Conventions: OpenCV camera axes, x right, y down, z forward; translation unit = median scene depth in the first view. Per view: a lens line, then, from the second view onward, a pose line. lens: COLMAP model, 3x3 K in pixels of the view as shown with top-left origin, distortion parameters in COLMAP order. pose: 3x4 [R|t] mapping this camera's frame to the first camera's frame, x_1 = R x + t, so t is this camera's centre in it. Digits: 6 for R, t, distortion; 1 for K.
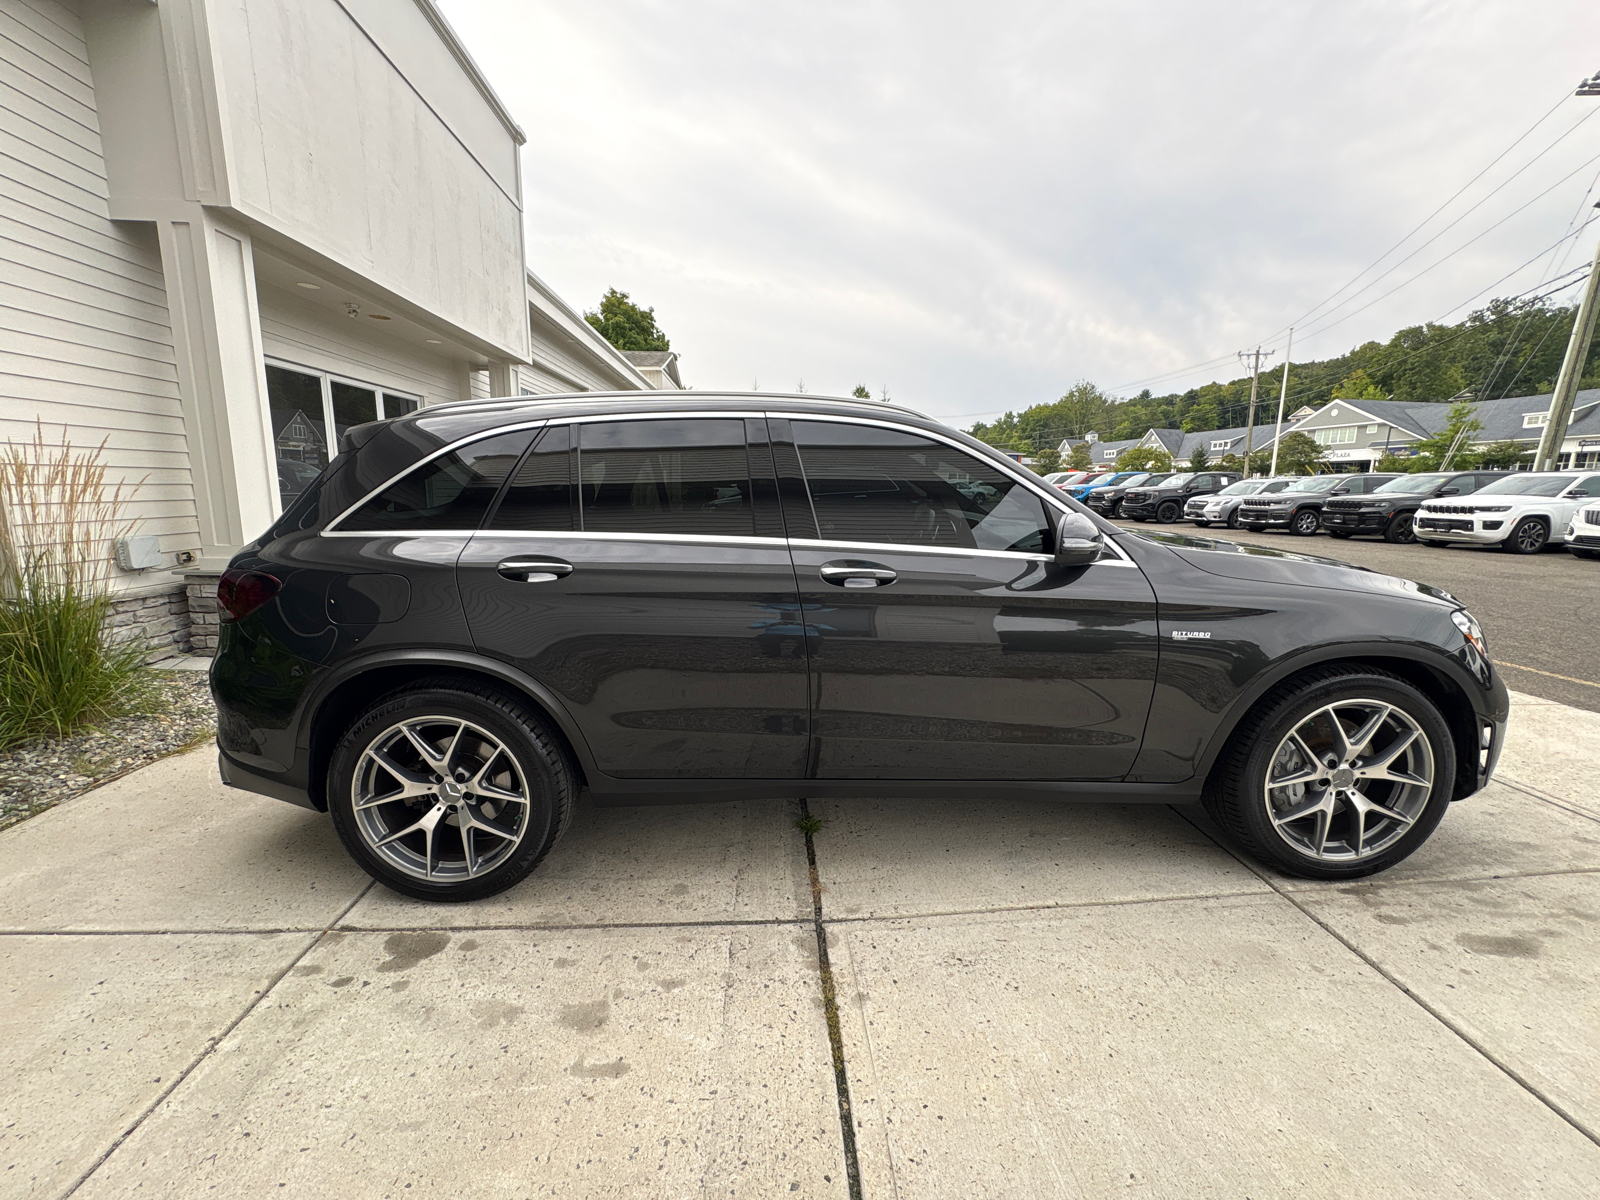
lens RADIAL K [[635.7, 0, 798.2], [0, 635.7, 597.0], [0, 0, 1]] dist [0.000602, -0.000388]
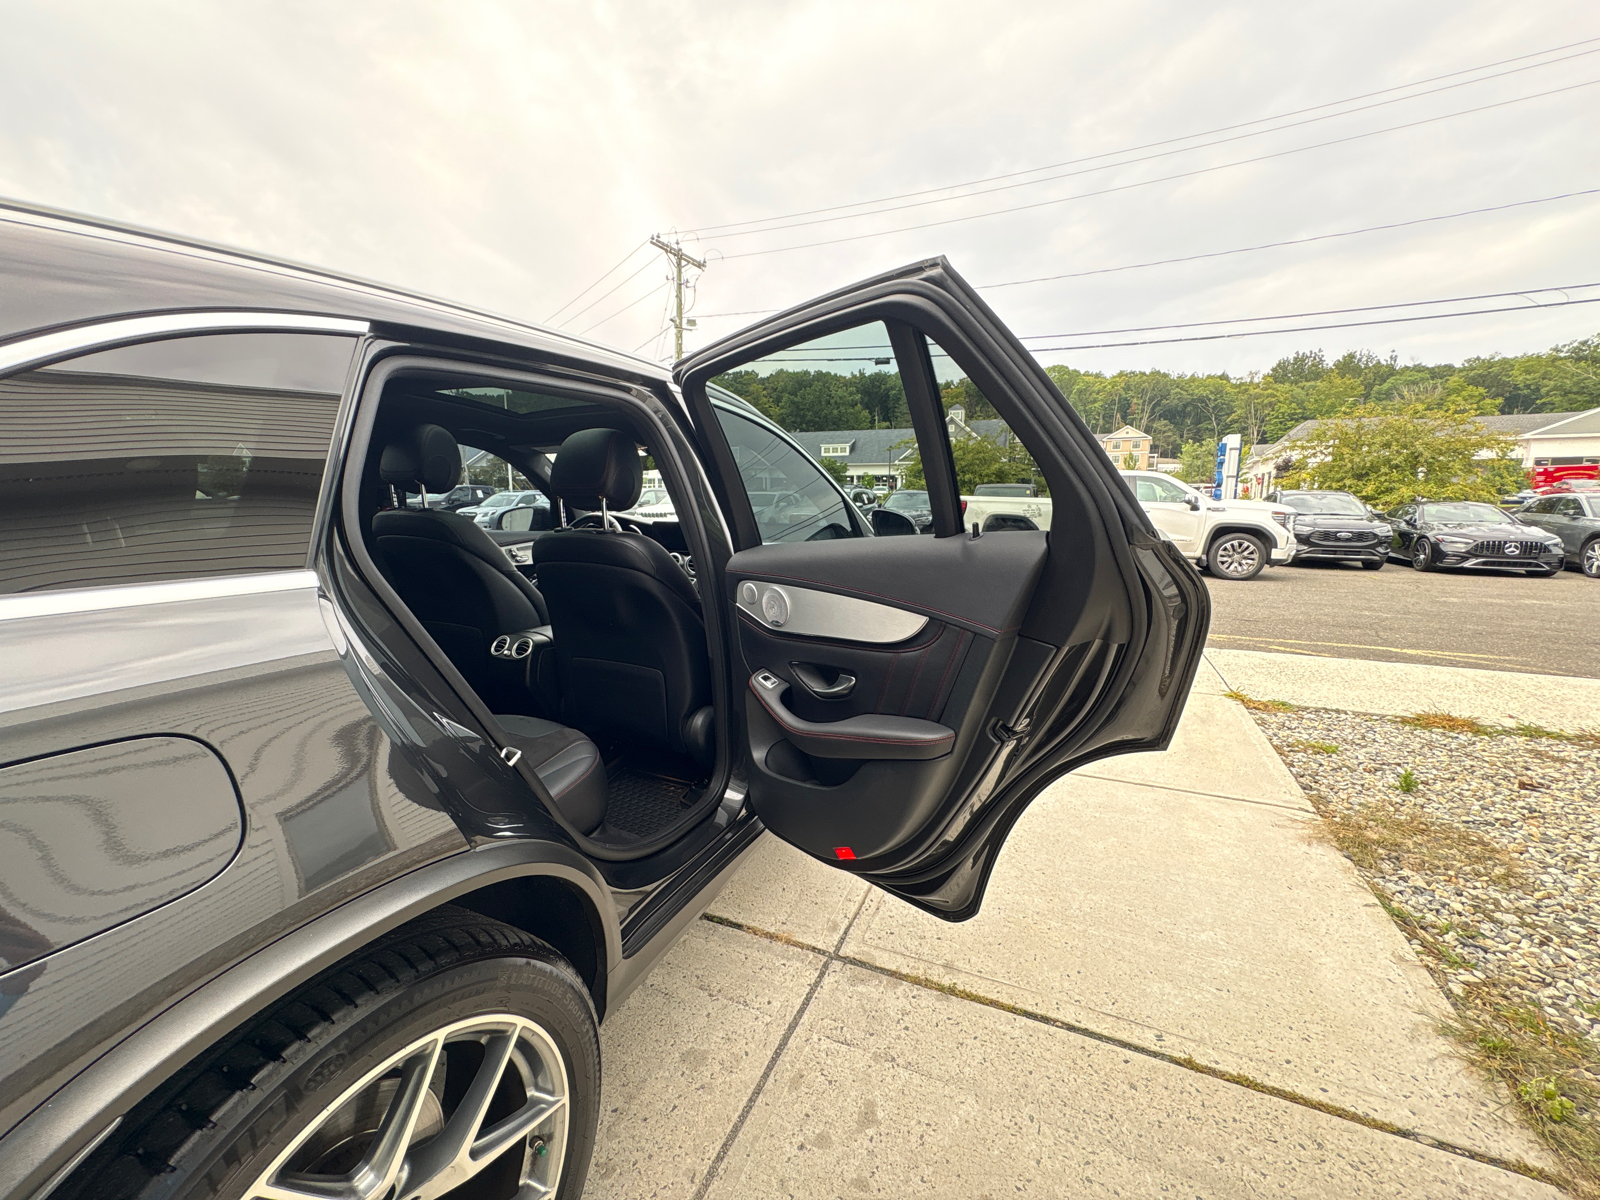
lens RADIAL K [[636.5, 0, 797.8], [0, 636.5, 599.0], [0, 0, 1]] dist [0.000261, -0.000337]
pose [[0.449714, -0.136828, 0.882630, -0.764106], [0.152496, 0.985449, 0.075069, -0.076234], [-0.880058, 0.100839, 0.464036, 0.595644]]
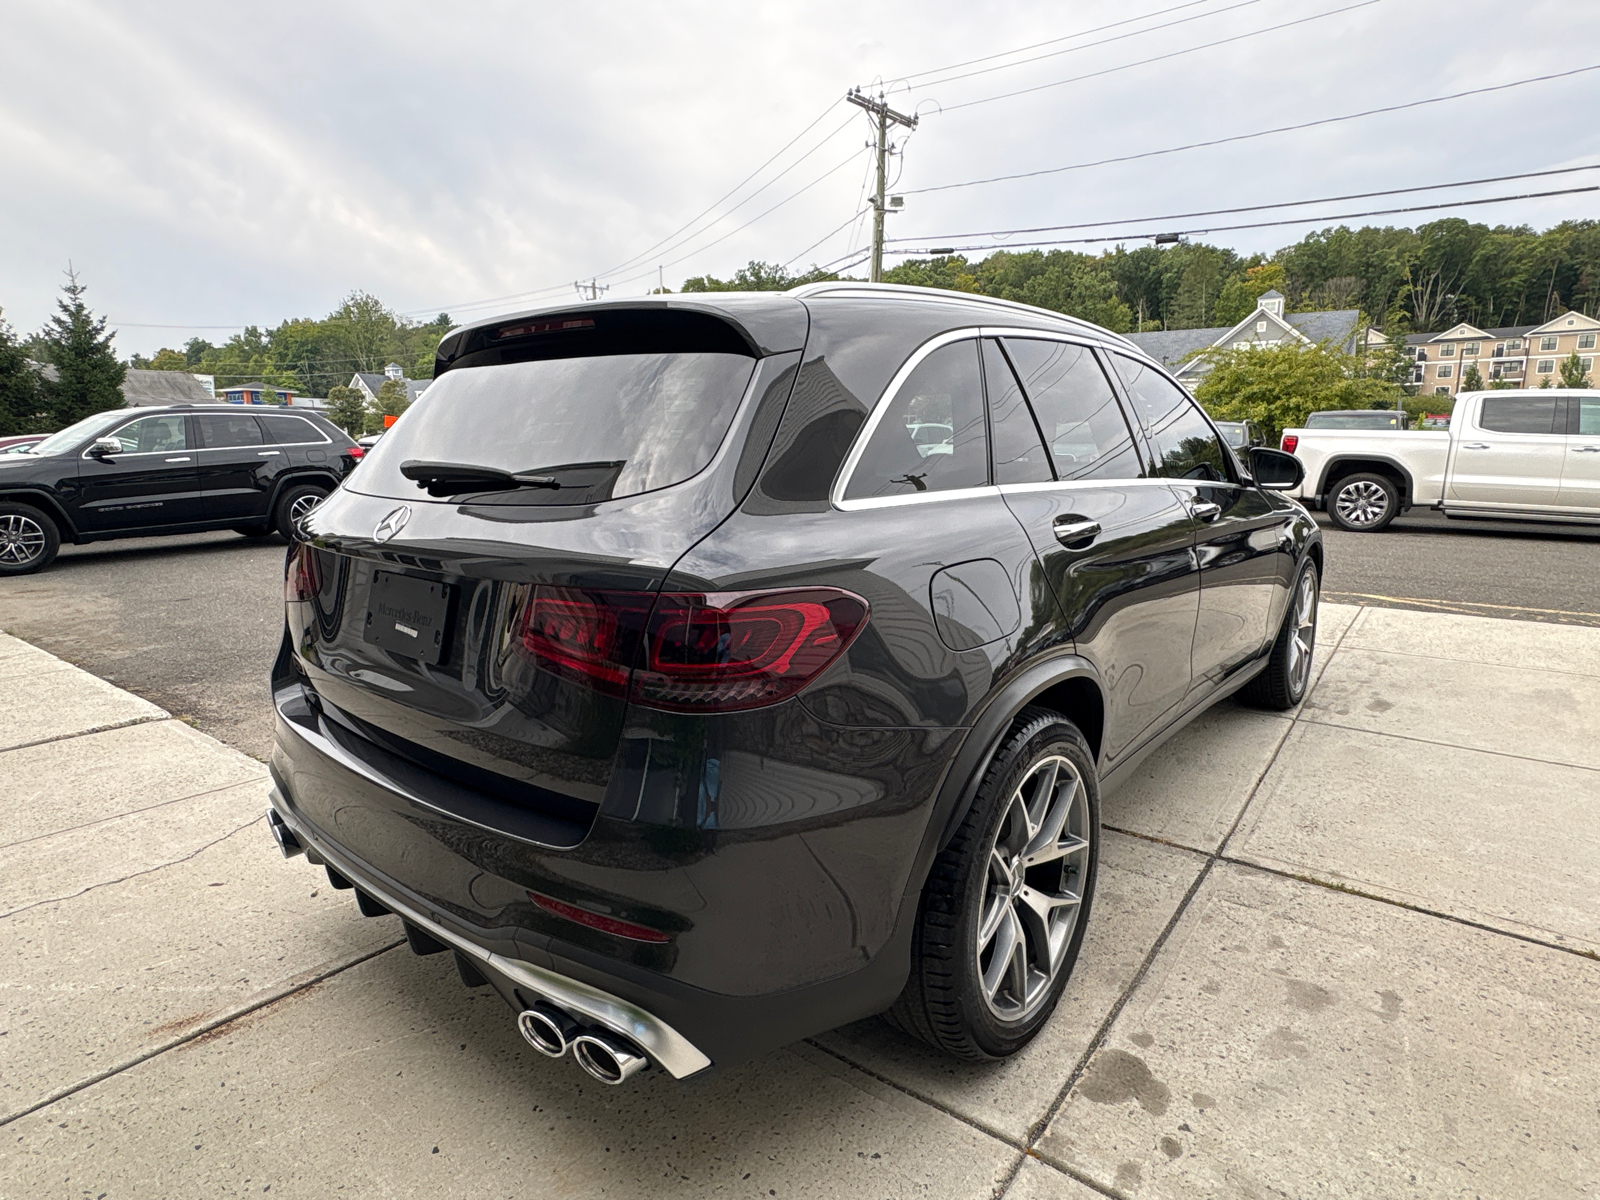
lens RADIAL K [[868.9, 0, 795.6], [0, 868.9, 596.2], [0, 0, 1]] dist [0.001242, -0.001002]
pose [[0.651371, -0.140601, 0.745619, -1.436251], [0.136249, 0.988383, 0.067351, -0.084750], [-0.746426, 0.057719, 0.662960, 0.587951]]
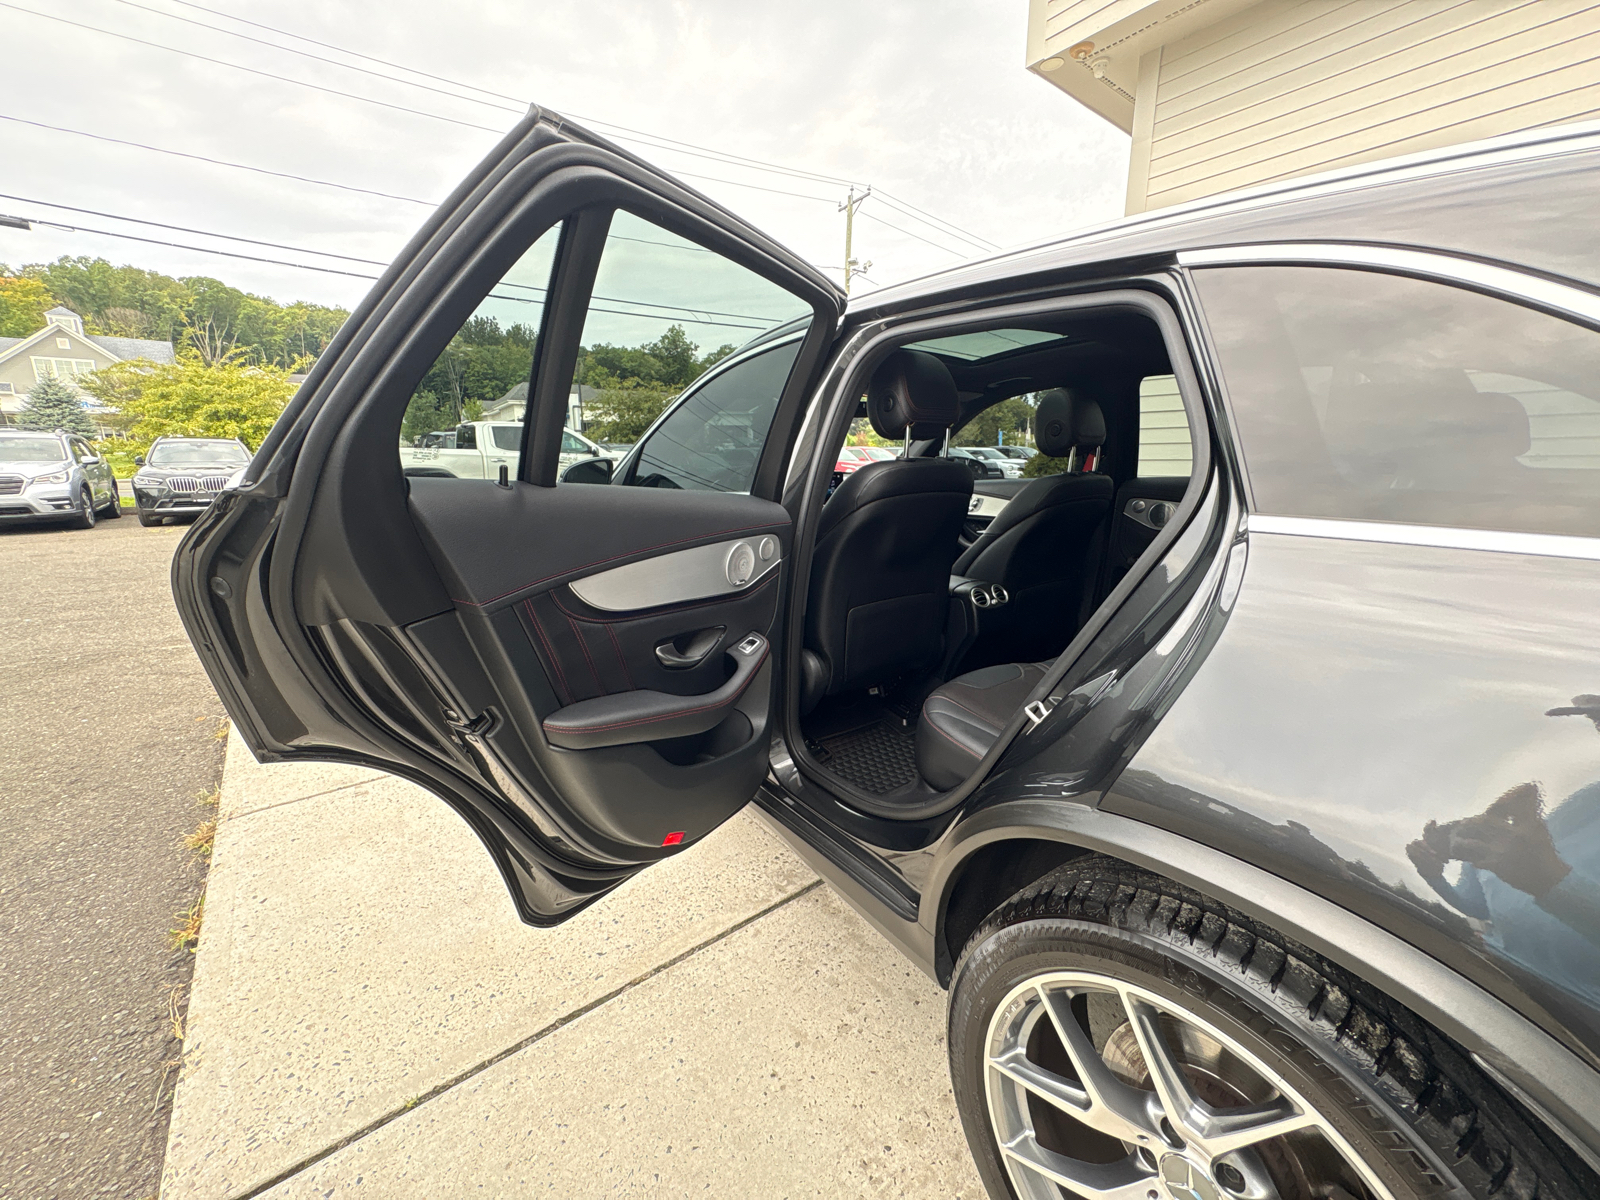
lens RADIAL K [[636.5, 0, 797.8], [0, 636.5, 599.0], [0, 0, 1]] dist [0.000261, -0.000337]
pose [[-0.587427, -0.181584, 0.788642, -0.712233], [0.140309, 0.936892, 0.320229, -0.371426], [-0.797021, 0.298765, -0.524878, 2.317408]]
